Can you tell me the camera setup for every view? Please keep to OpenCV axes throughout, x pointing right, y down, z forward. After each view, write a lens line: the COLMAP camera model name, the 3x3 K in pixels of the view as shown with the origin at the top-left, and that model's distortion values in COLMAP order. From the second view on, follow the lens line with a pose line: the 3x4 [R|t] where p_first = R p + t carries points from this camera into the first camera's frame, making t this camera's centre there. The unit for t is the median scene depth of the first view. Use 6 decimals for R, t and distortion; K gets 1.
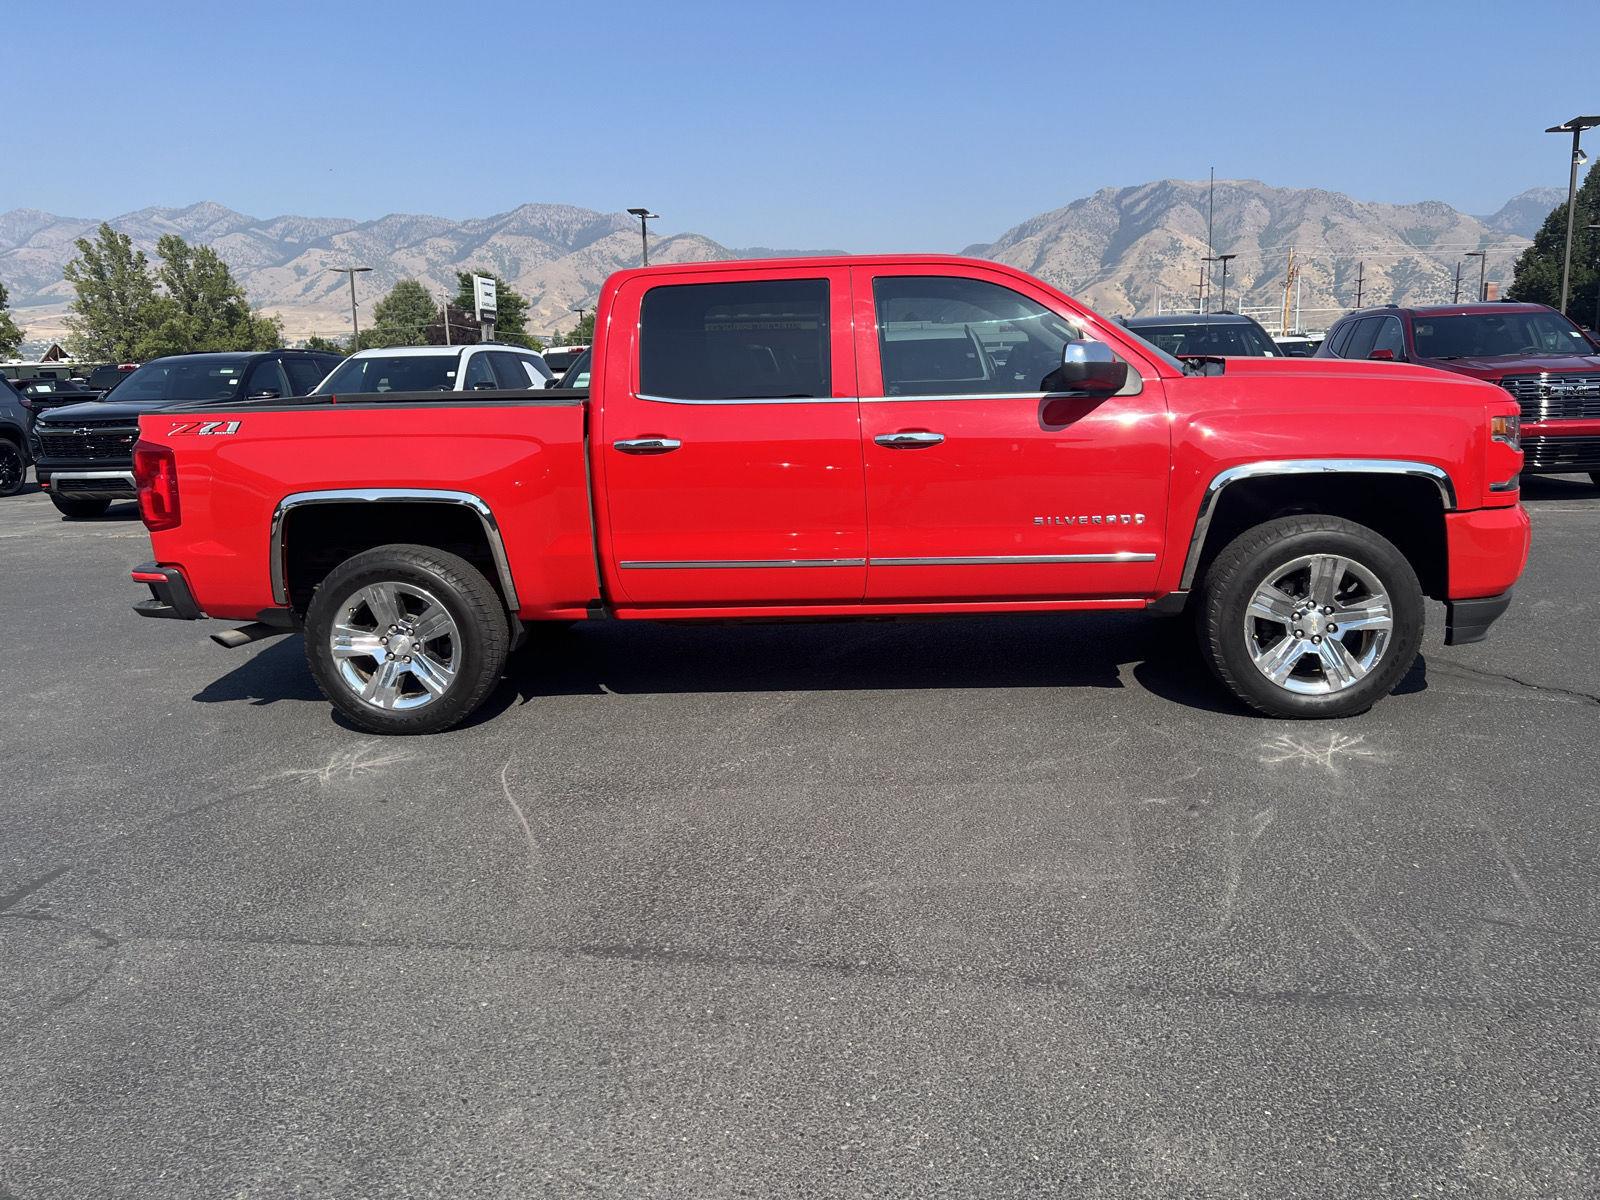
lens RADIAL K [[1203.7, 0, 788.5], [0, 1203.7, 586.7], [0, 0, 1]] dist [0.048305, -0.052731]
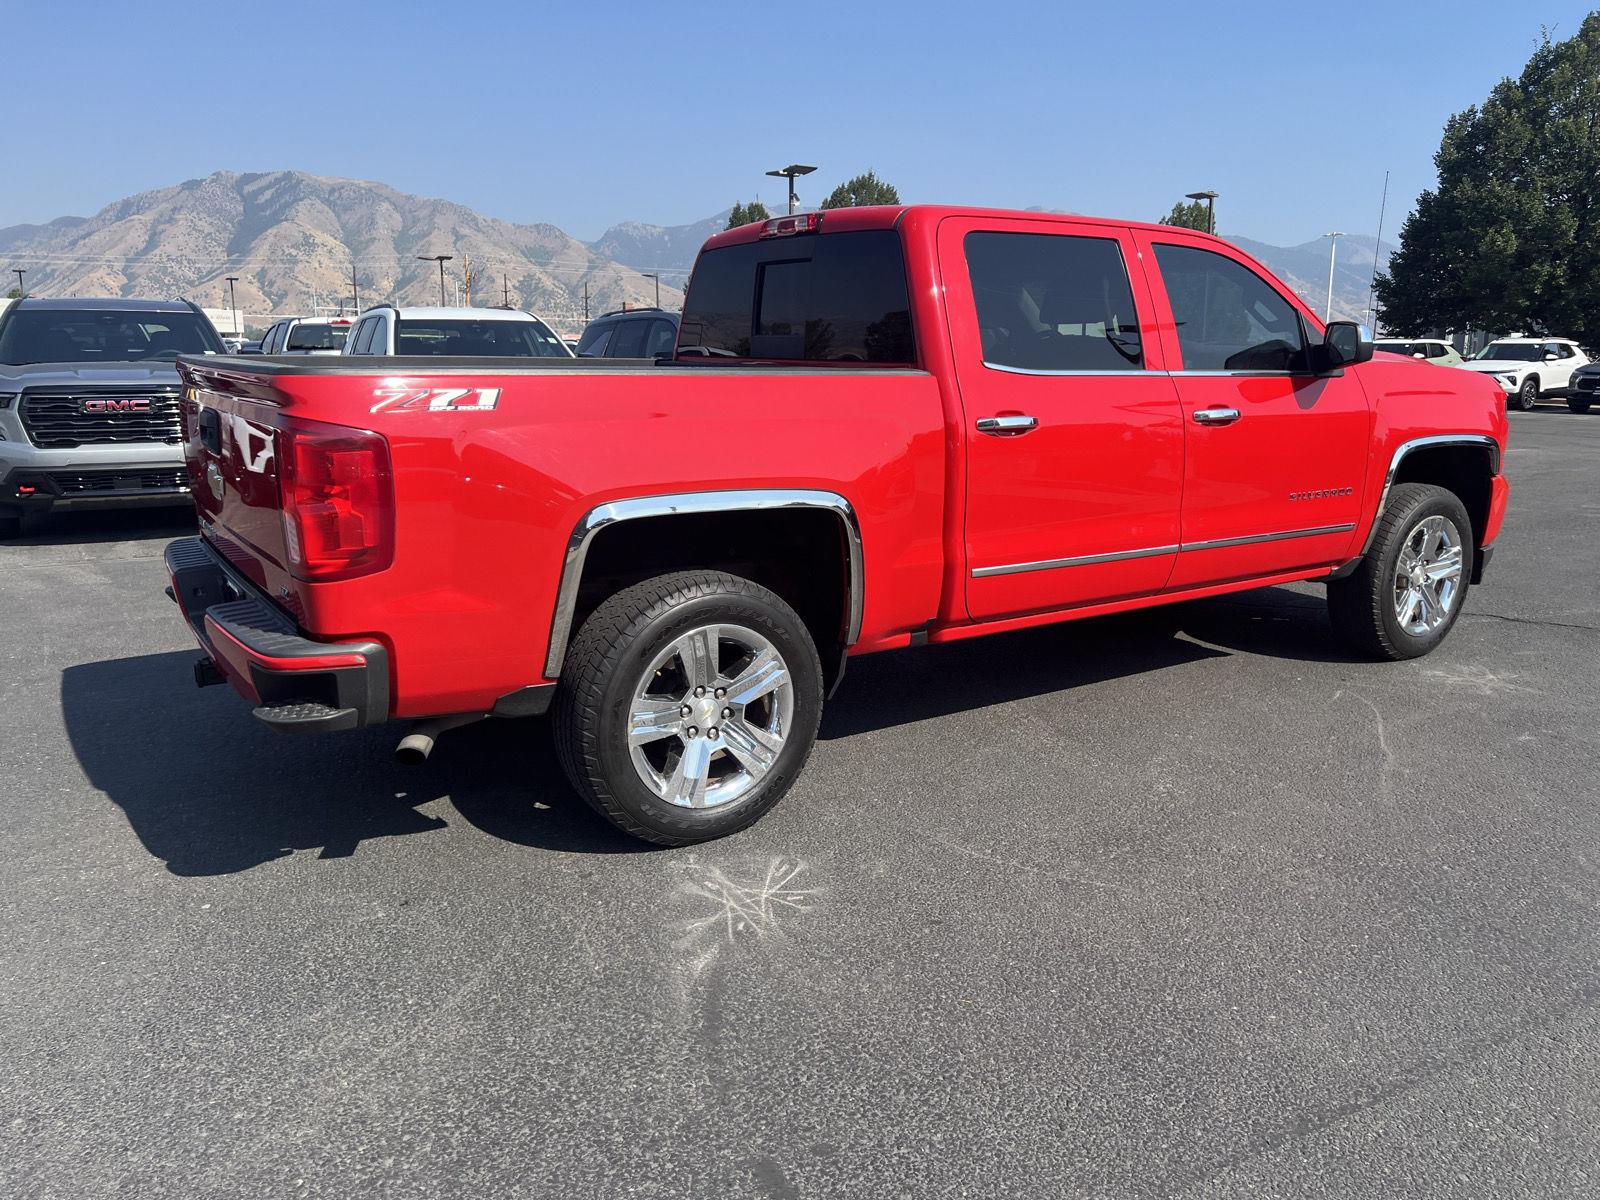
lens RADIAL K [[1203.7, 0, 811.5], [0, 1203.7, 603.2], [0, 0, 1]] dist [0.048305, -0.052731]
pose [[0.776312, -0.094559, 0.623216, -0.725213], [0.087372, 0.995283, 0.042176, -0.040980], [-0.624264, 0.021710, 0.780912, 0.432020]]
